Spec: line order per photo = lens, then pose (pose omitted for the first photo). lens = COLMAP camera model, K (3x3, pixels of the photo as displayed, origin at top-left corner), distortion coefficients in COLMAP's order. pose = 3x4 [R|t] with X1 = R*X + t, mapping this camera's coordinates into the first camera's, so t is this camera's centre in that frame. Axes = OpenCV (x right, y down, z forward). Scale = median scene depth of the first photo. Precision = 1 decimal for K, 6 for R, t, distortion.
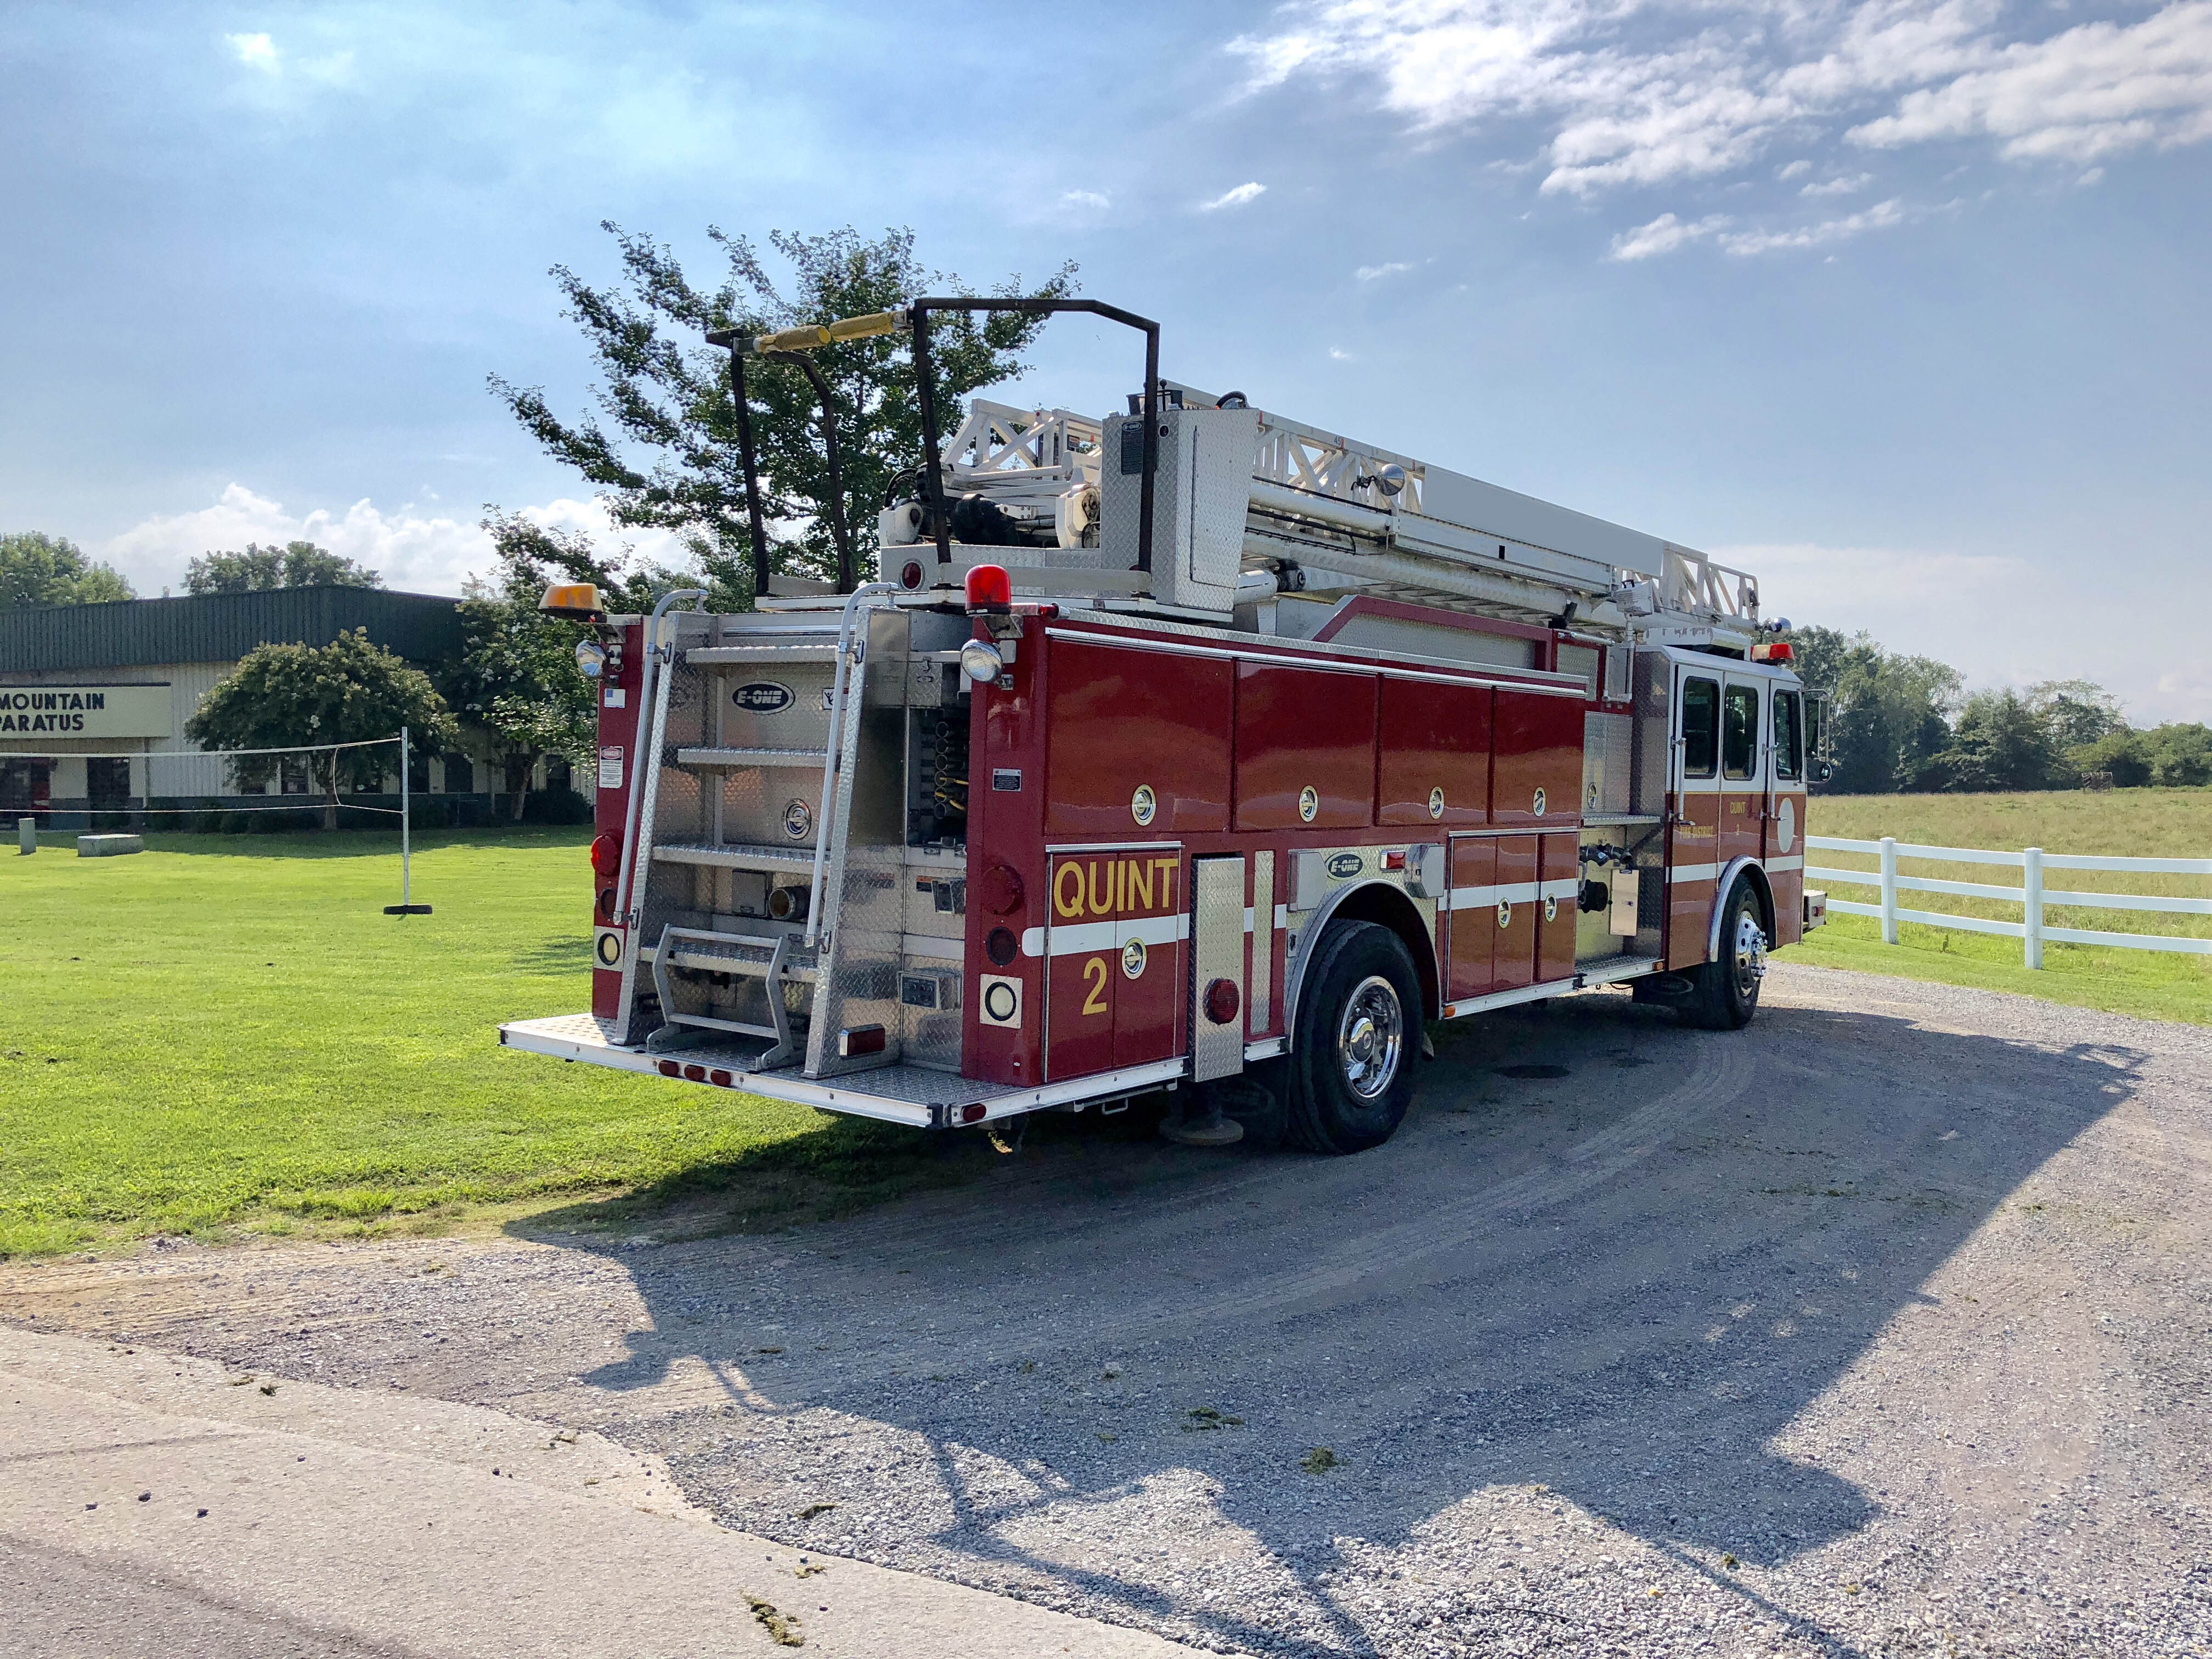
lens RADIAL K [[1820.5, 0, 1123.9], [0, 1820.5, 827.3], [0, 0, 1]] dist [0.007713, 0.005265]
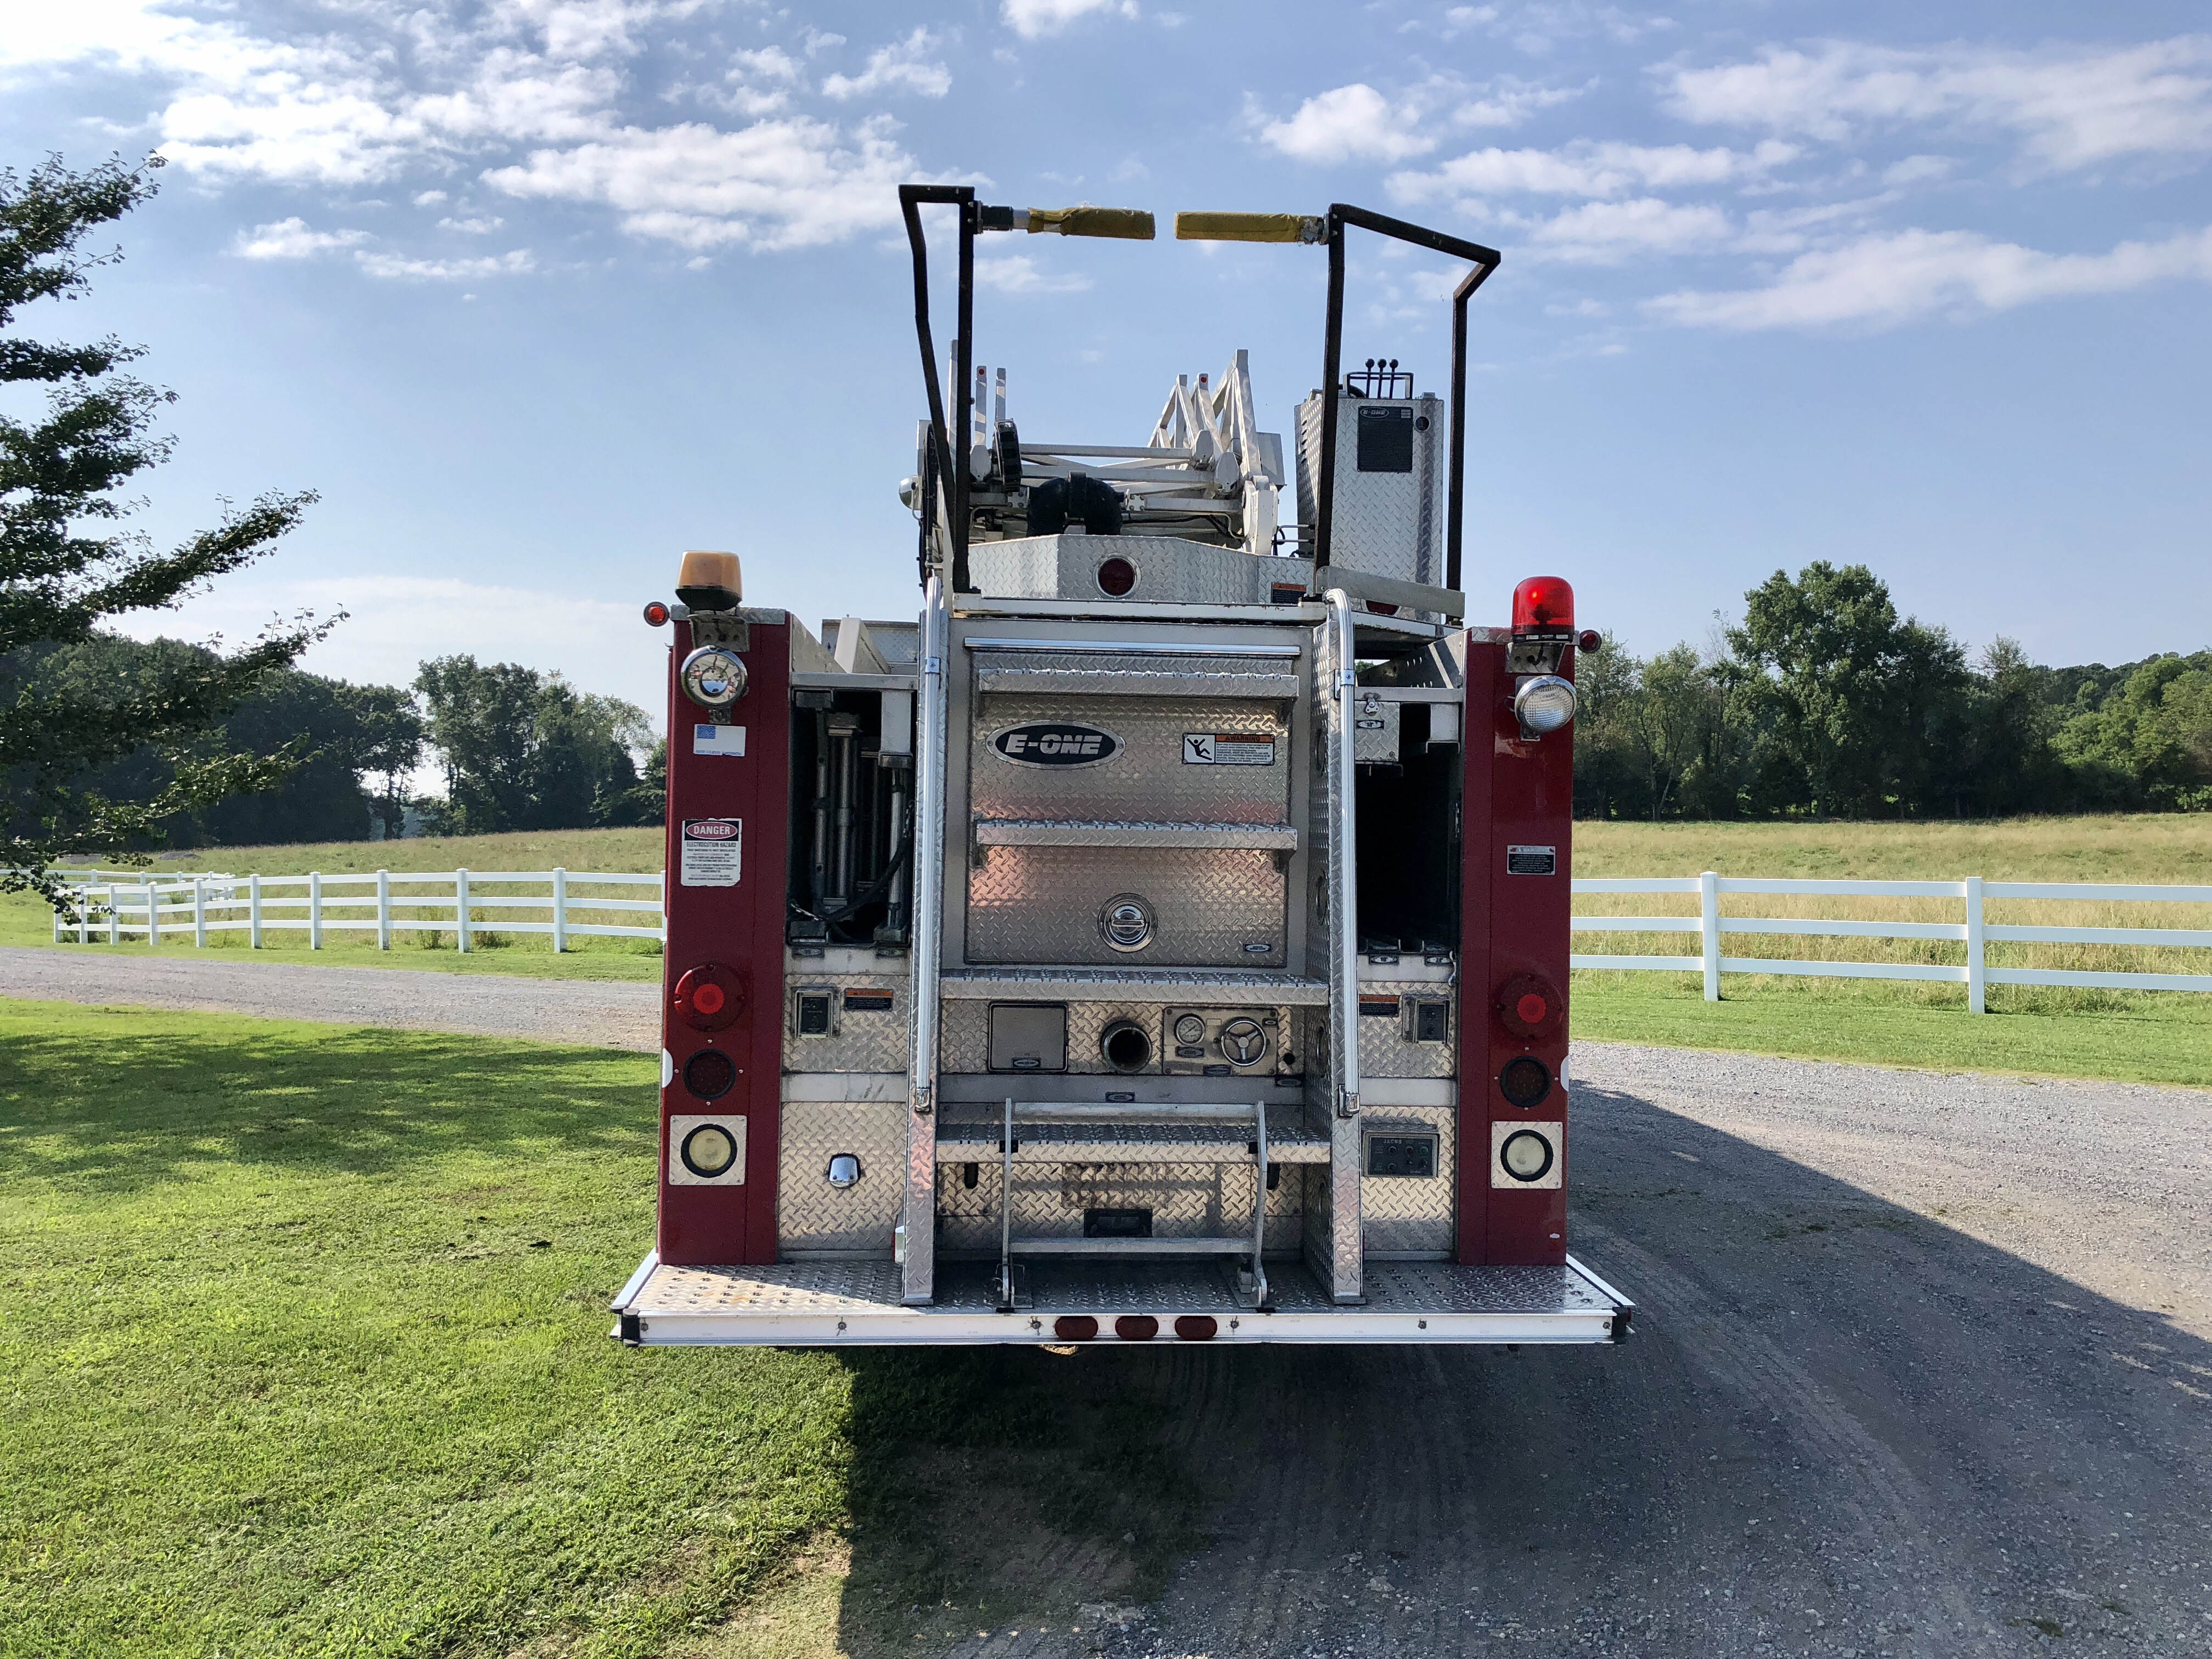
lens RADIAL K [[1811.5, 0, 1175.2], [0, 1811.5, 832.0], [0, 0, 1]] dist [0.003707, 0.009409]
pose [[0.757062, -0.017356, 0.653113, -0.651326], [0.028363, 0.999578, -0.006314, -0.036826], [-0.652727, 0.023305, 0.757234, 0.510083]]
